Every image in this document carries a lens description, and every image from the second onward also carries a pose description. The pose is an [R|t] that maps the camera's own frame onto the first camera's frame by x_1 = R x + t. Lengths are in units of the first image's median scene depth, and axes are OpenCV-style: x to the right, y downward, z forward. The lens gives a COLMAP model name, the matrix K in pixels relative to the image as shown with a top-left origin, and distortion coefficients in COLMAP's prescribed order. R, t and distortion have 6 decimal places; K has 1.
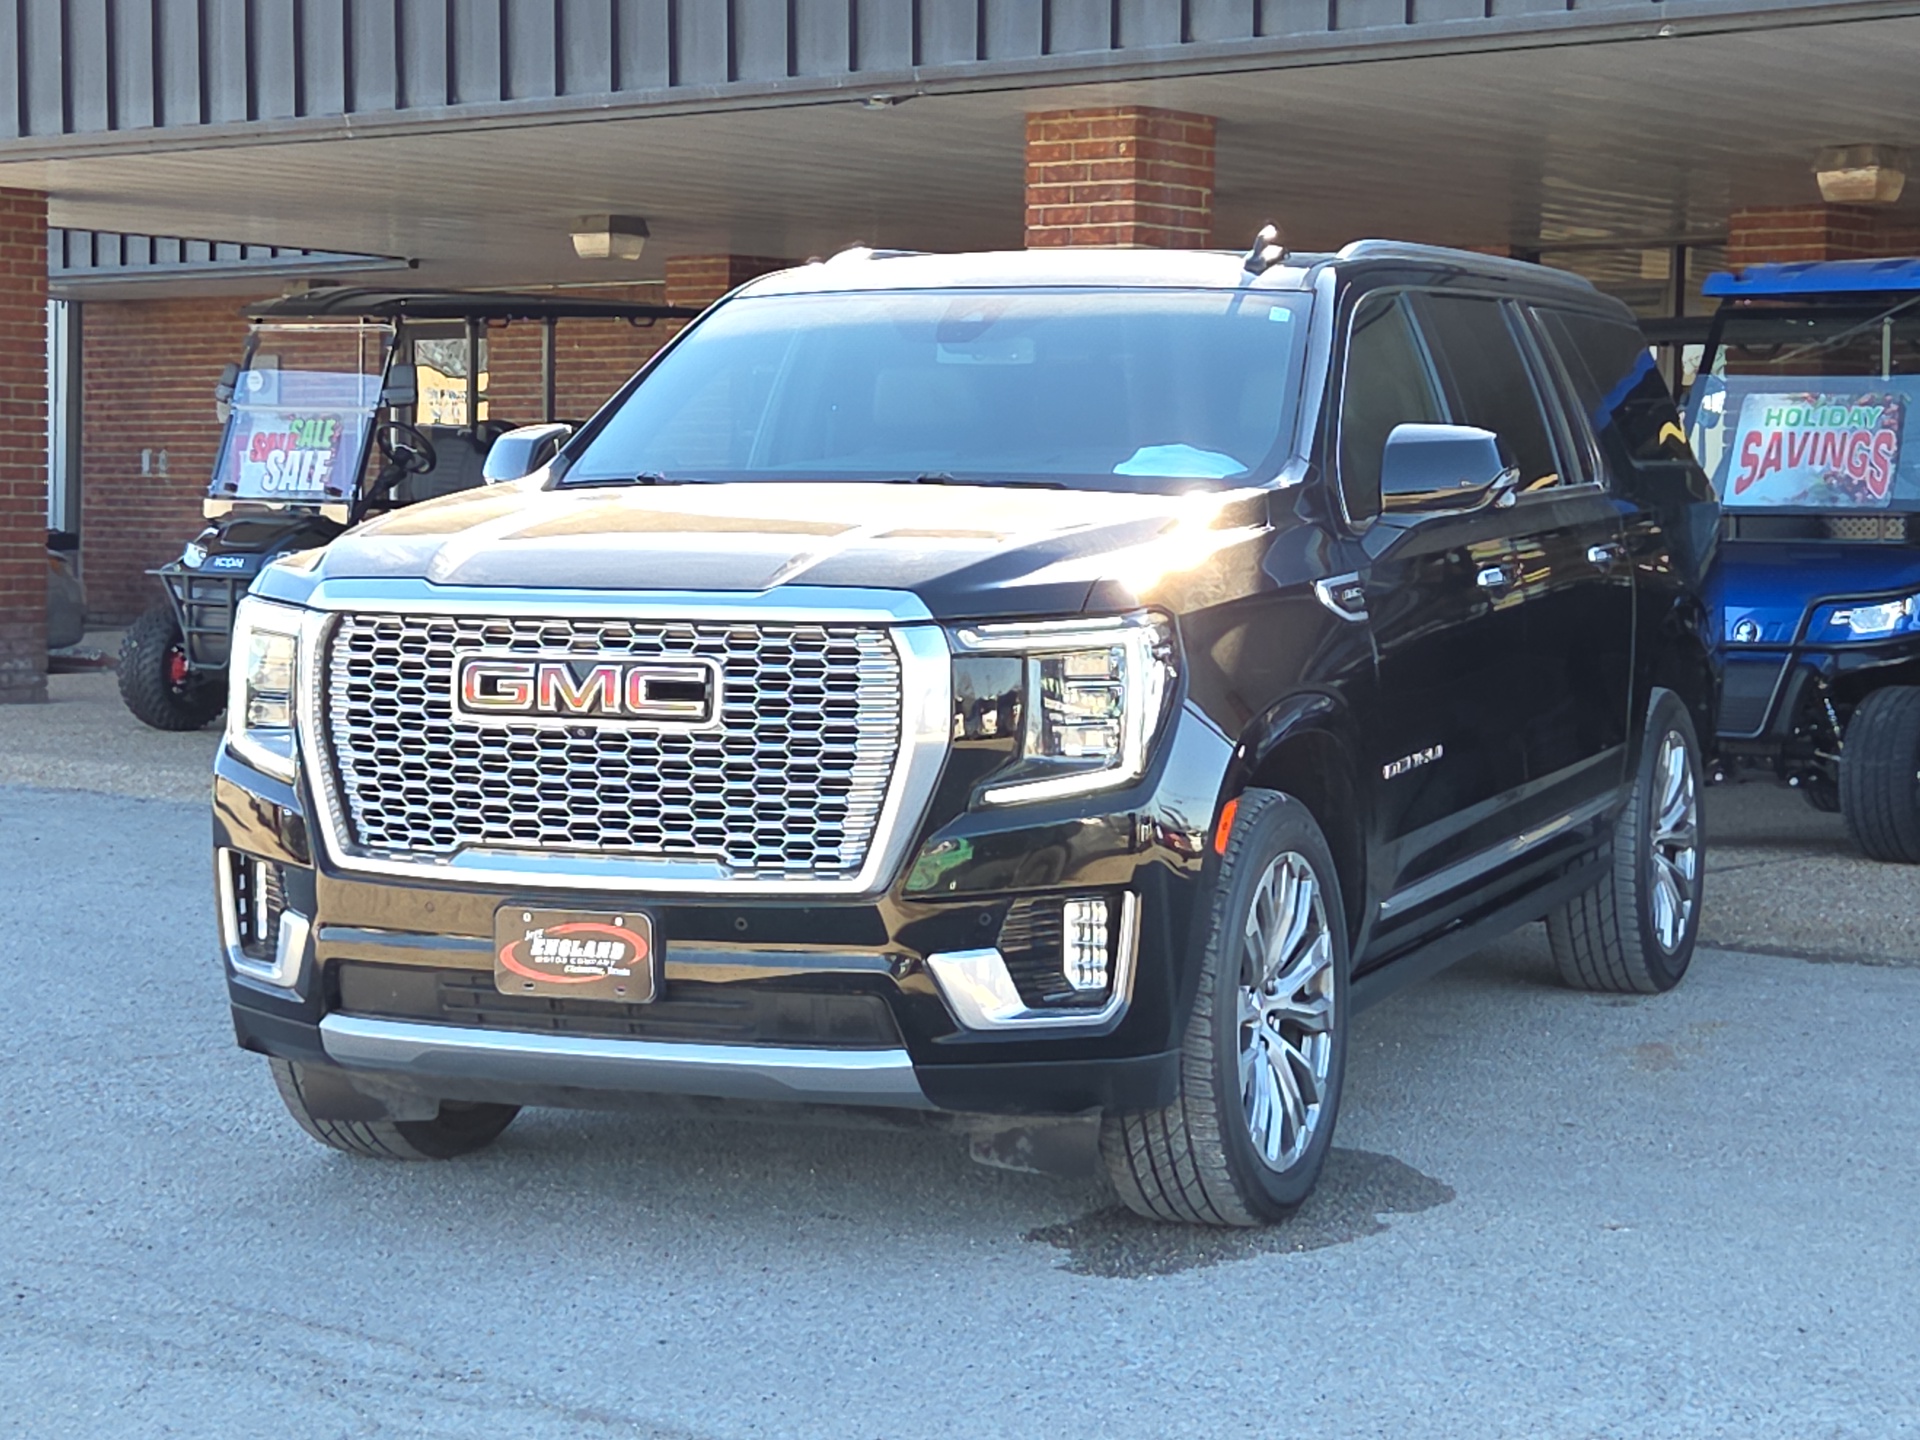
lens RADIAL K [[3694.3, 0, 964.5], [0, 3694.3, 674.4], [0, 0, 1]] dist [0.087395, -0.025121]
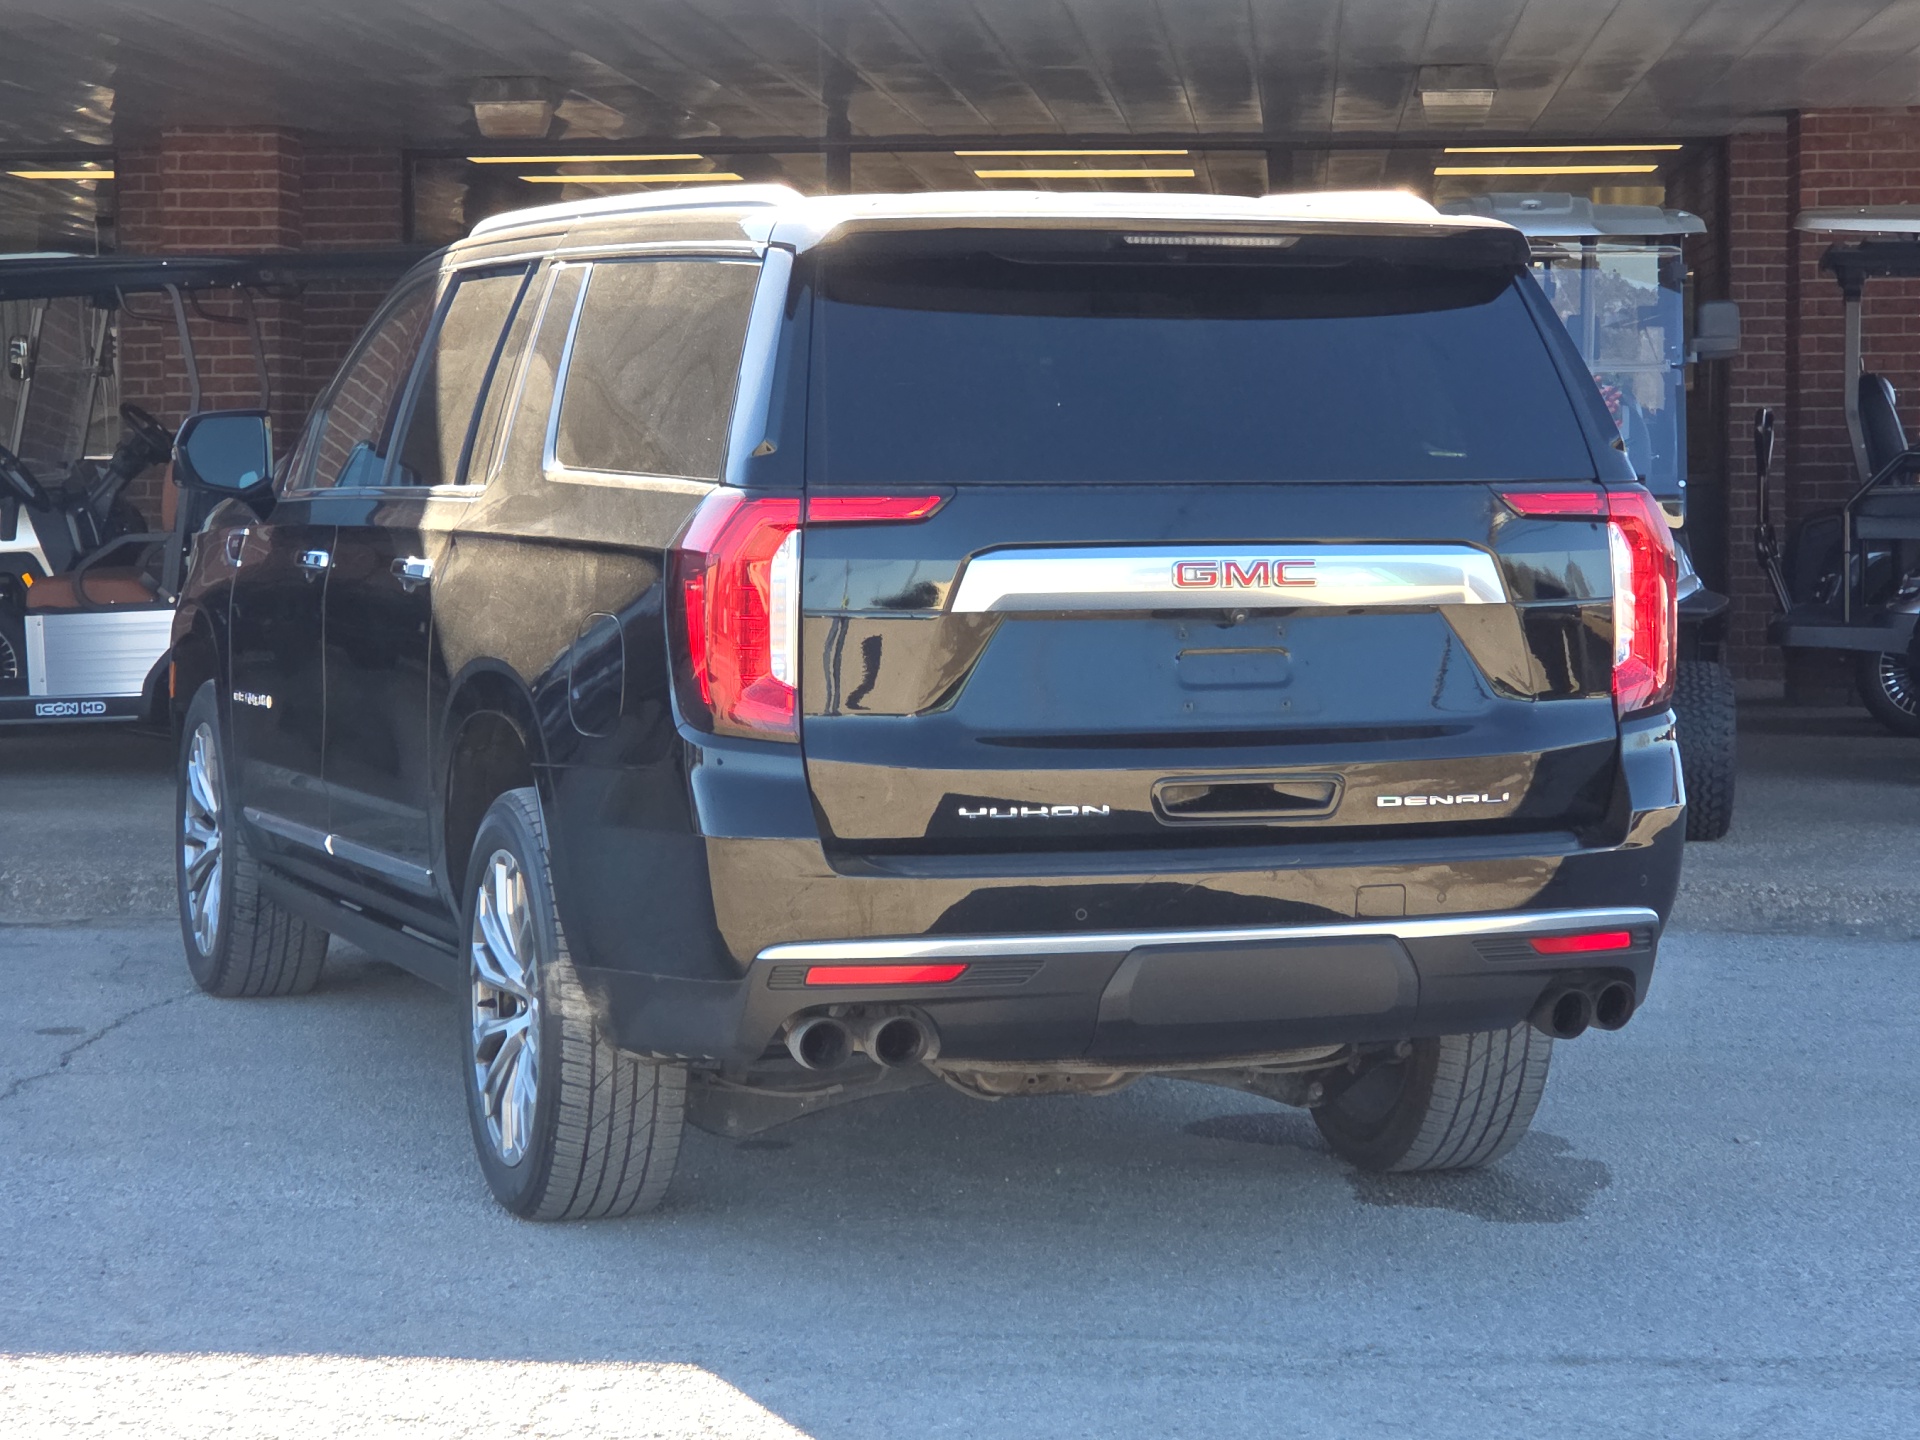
lens RADIAL K [[4567.9, 0, 899.0], [0, 4567.9, 719.8], [0, 0, 1]] dist [-0.724145, 11.218811]
pose [[0.840797, -0.046725, 0.539330, -0.812753], [0.037821, 0.998904, 0.027578, -0.025682], [-0.540027, -0.002789, 0.841643, -0.001866]]
